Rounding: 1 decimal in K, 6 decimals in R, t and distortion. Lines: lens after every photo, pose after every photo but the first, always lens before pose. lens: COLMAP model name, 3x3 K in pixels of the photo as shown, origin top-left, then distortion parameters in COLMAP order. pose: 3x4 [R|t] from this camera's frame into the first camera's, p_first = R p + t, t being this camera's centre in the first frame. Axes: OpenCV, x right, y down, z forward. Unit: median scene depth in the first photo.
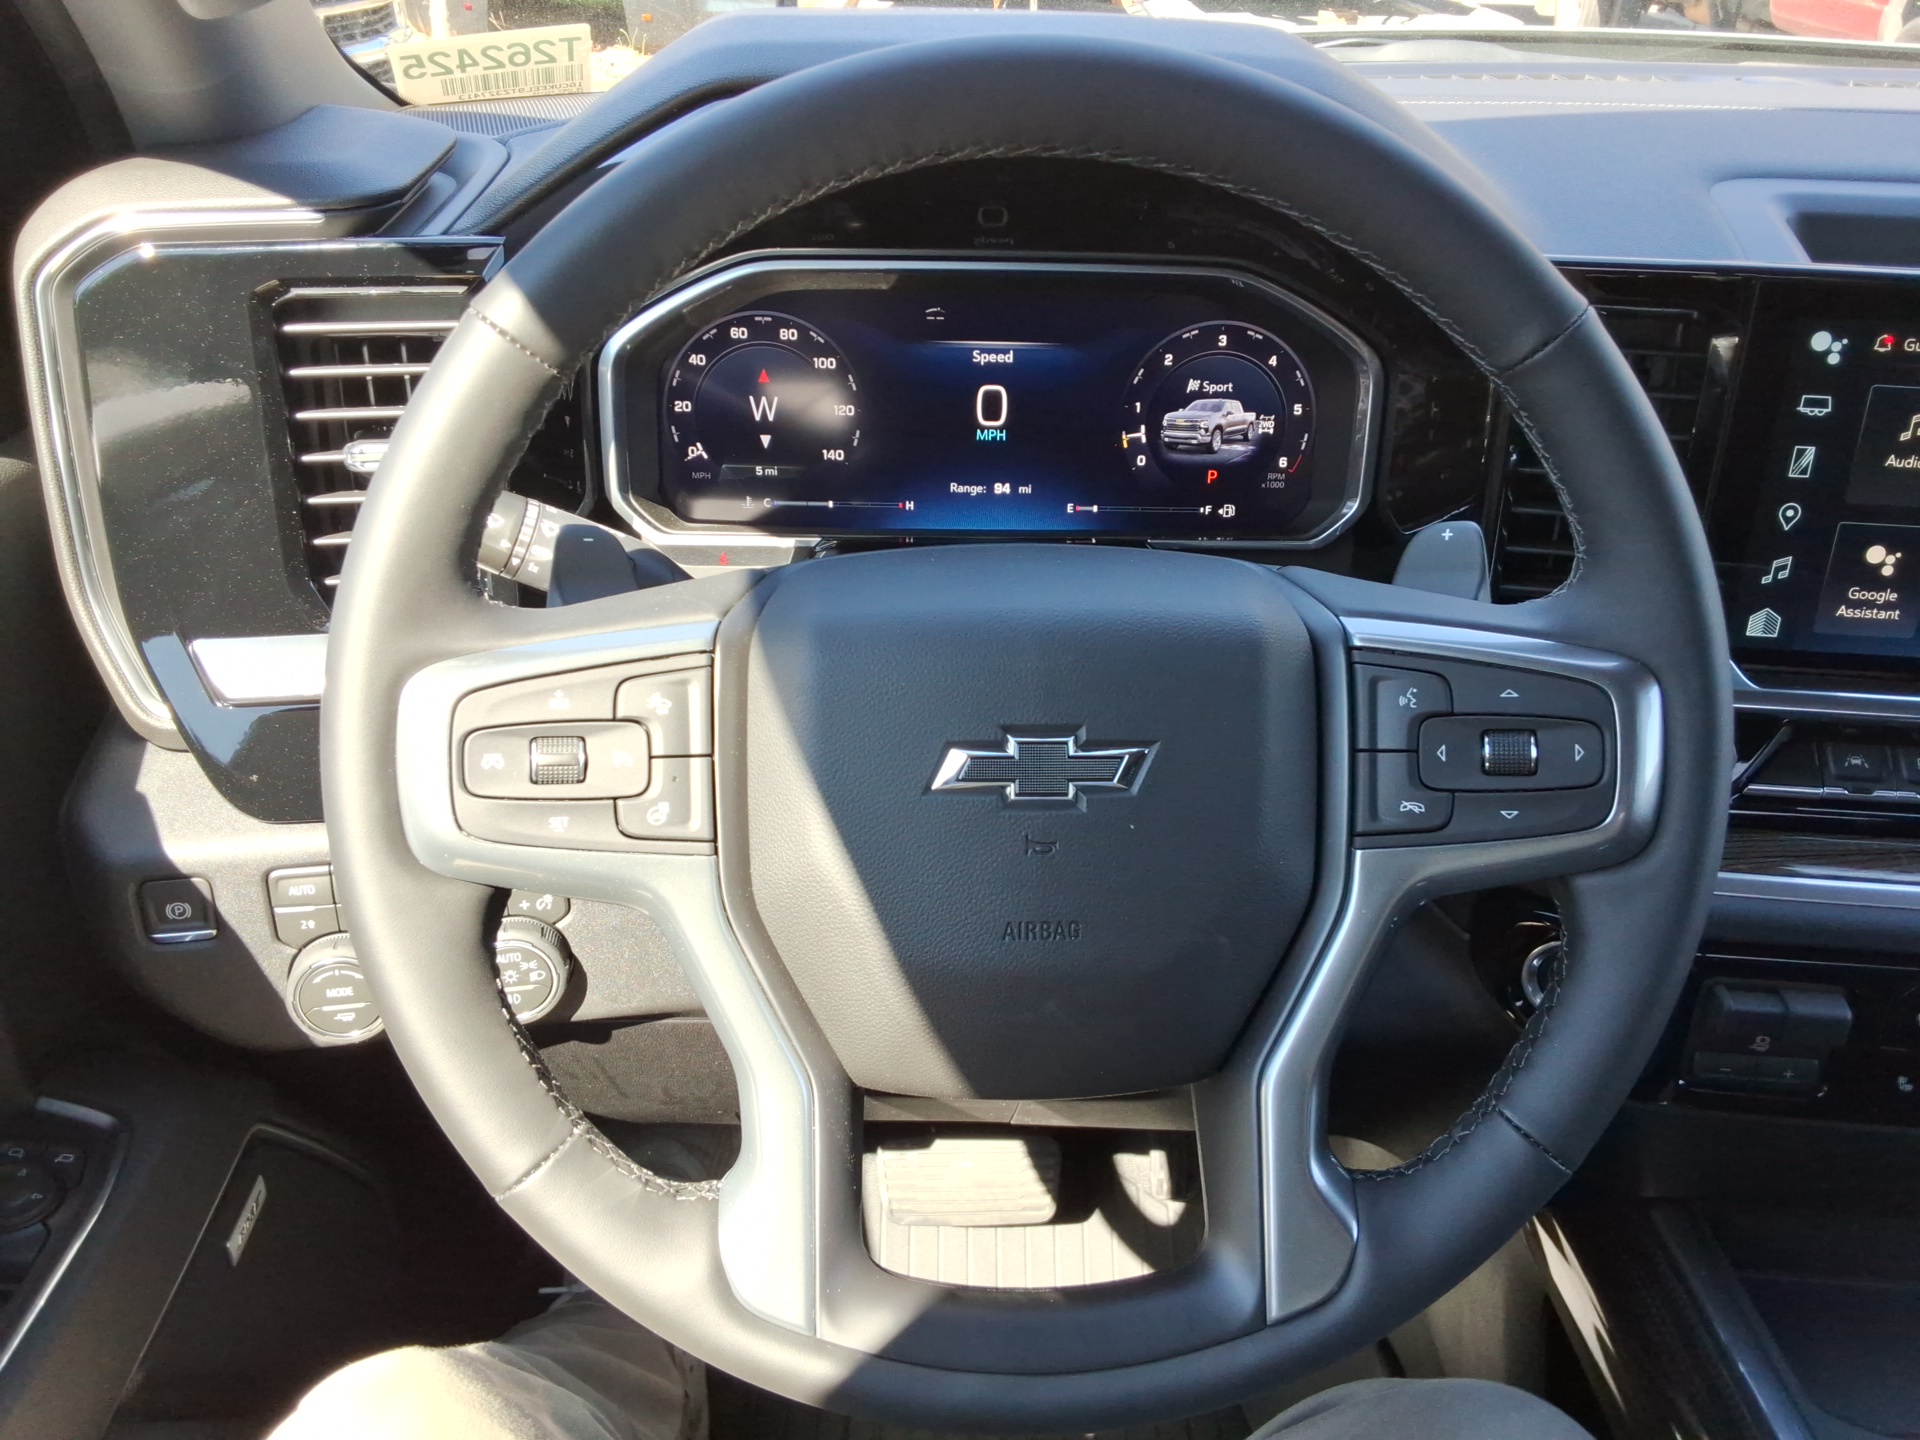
lens RADIAL K [[1527.5, 0, 967.2], [0, 1527.5, 709.8], [0, 0, 1]] dist [0.136143, -0.212967]
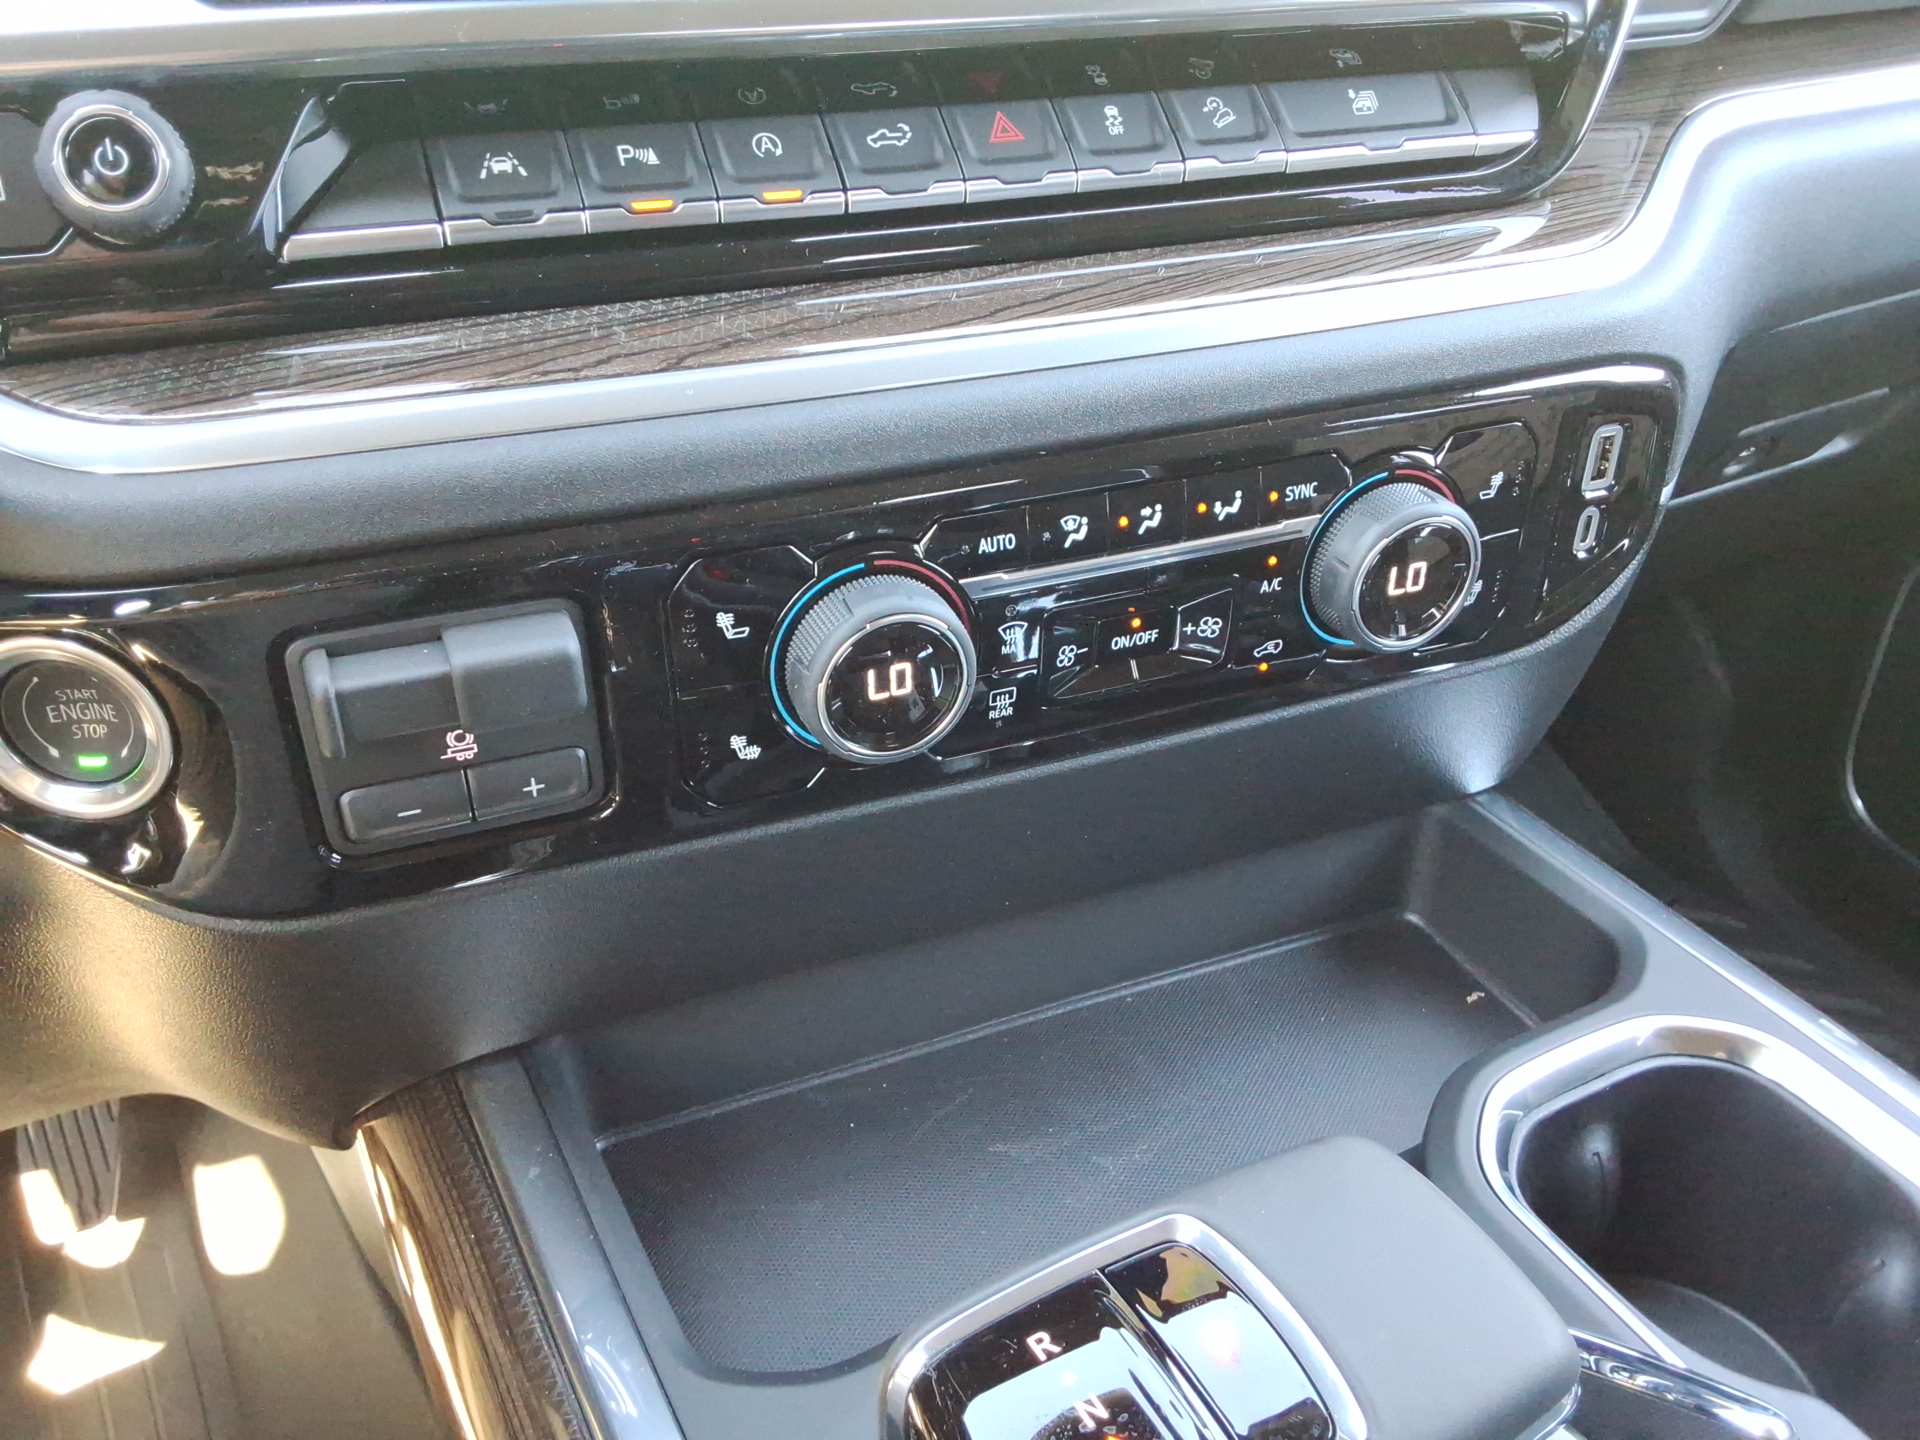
lens RADIAL K [[1544.4, 0, 971.3], [0, 1544.4, 708.7], [0, 0, 1]] dist [0.101414, -0.142825]
pose [[0.880909, -0.255612, 0.398323, 0.456968], [0.219339, 0.966264, 0.134994, 0.170053], [-0.419391, -0.031550, 0.907257, 0.465507]]
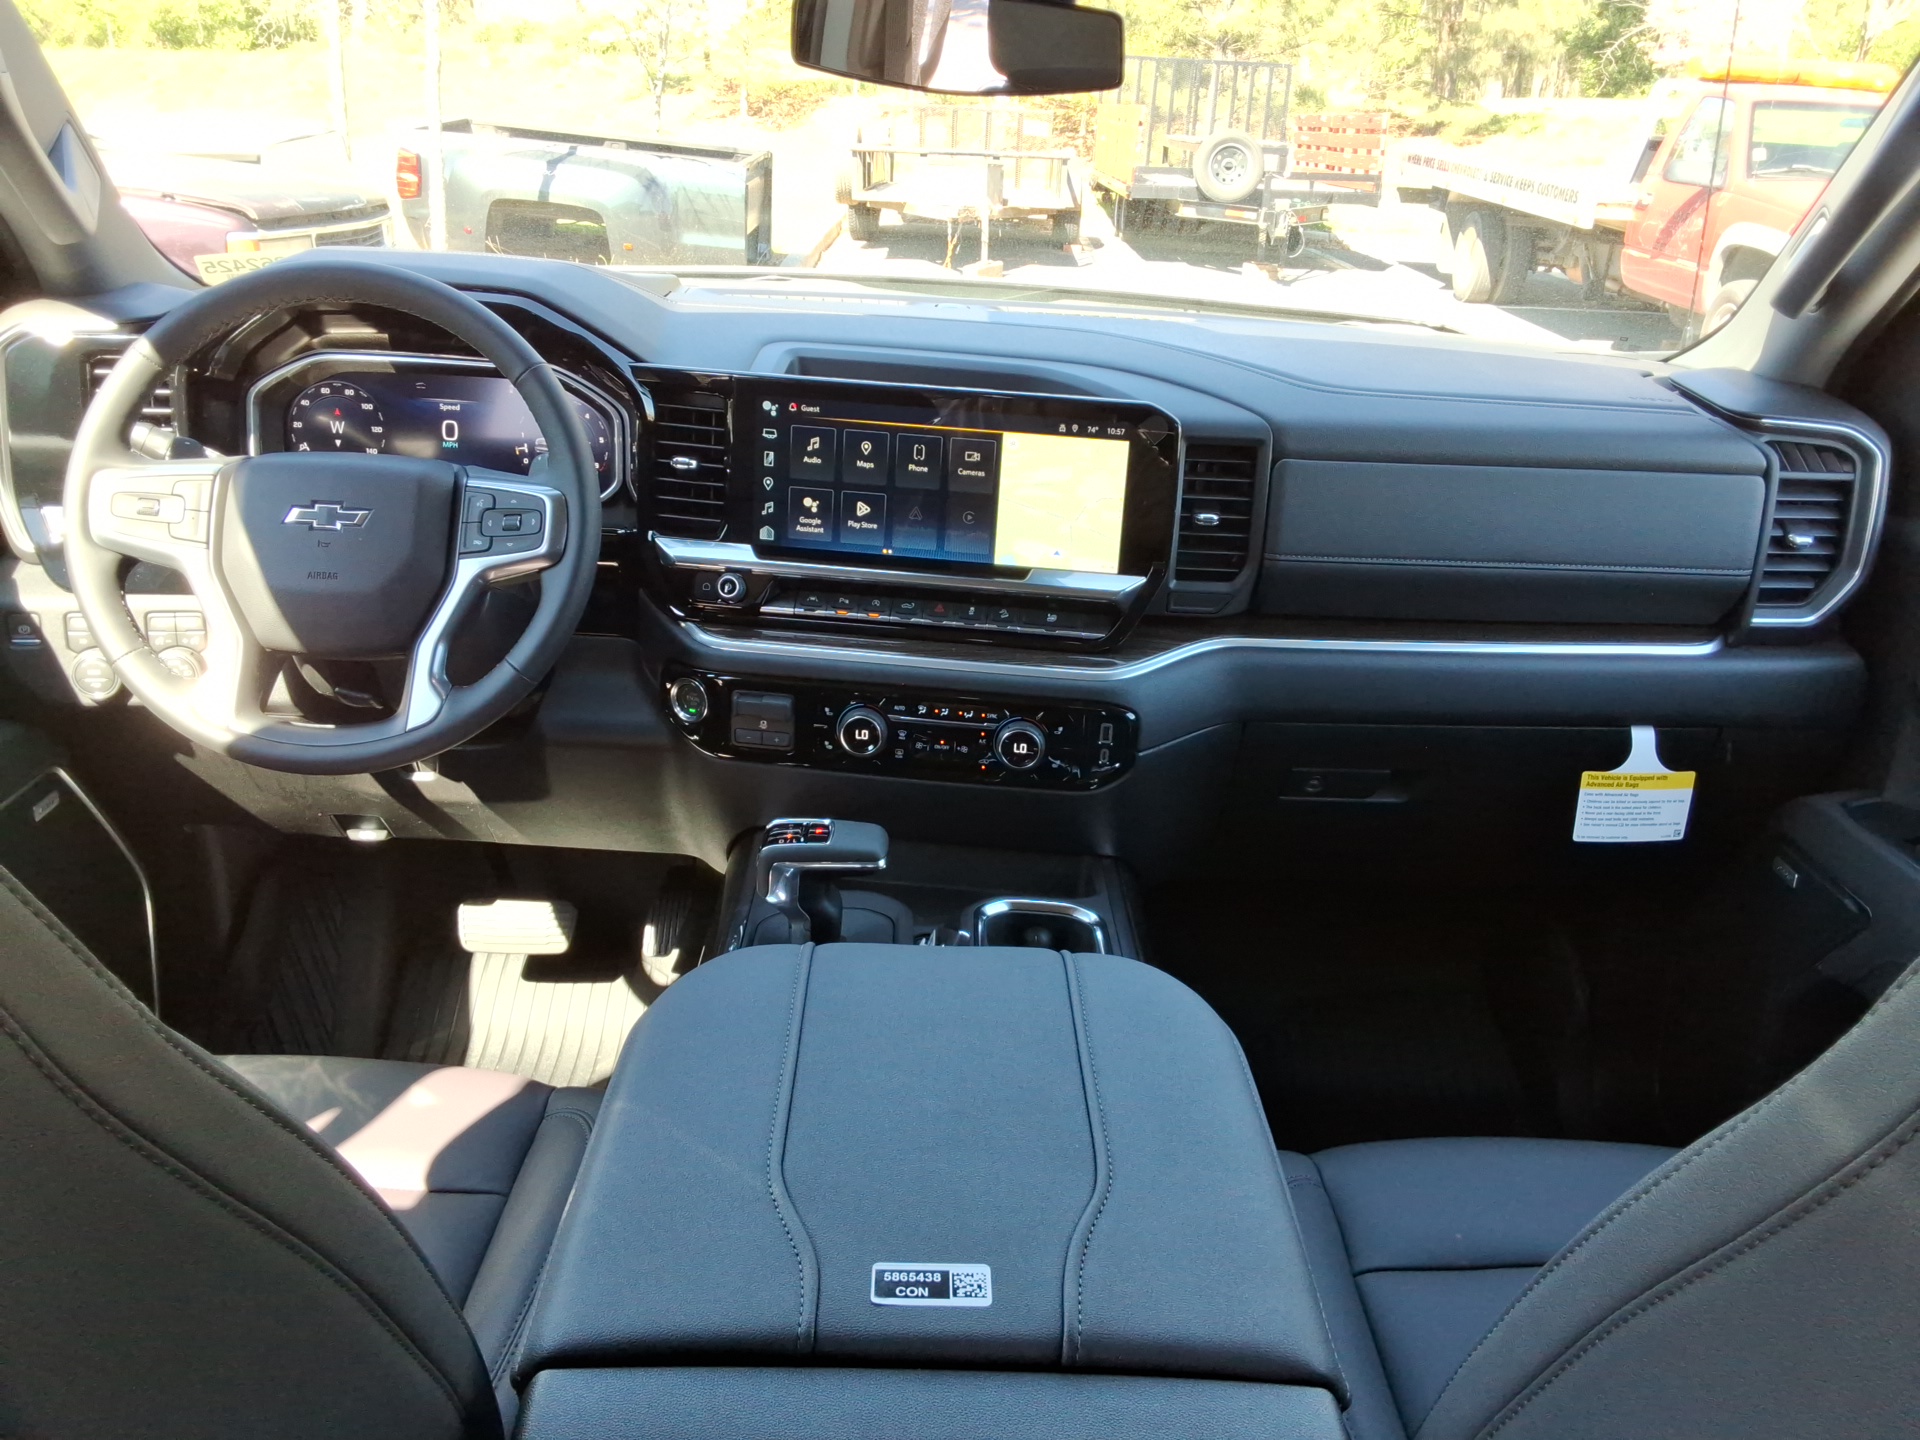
lens RADIAL K [[1527.5, 0, 967.2], [0, 1527.5, 709.8], [0, 0, 1]] dist [0.136143, -0.212967]
pose [[0.999372, 0.035305, 0.003096, 0.789753], [-0.034579, 0.990500, -0.133092, 0.470792], [-0.007765, 0.132902, 0.991099, -1.126705]]
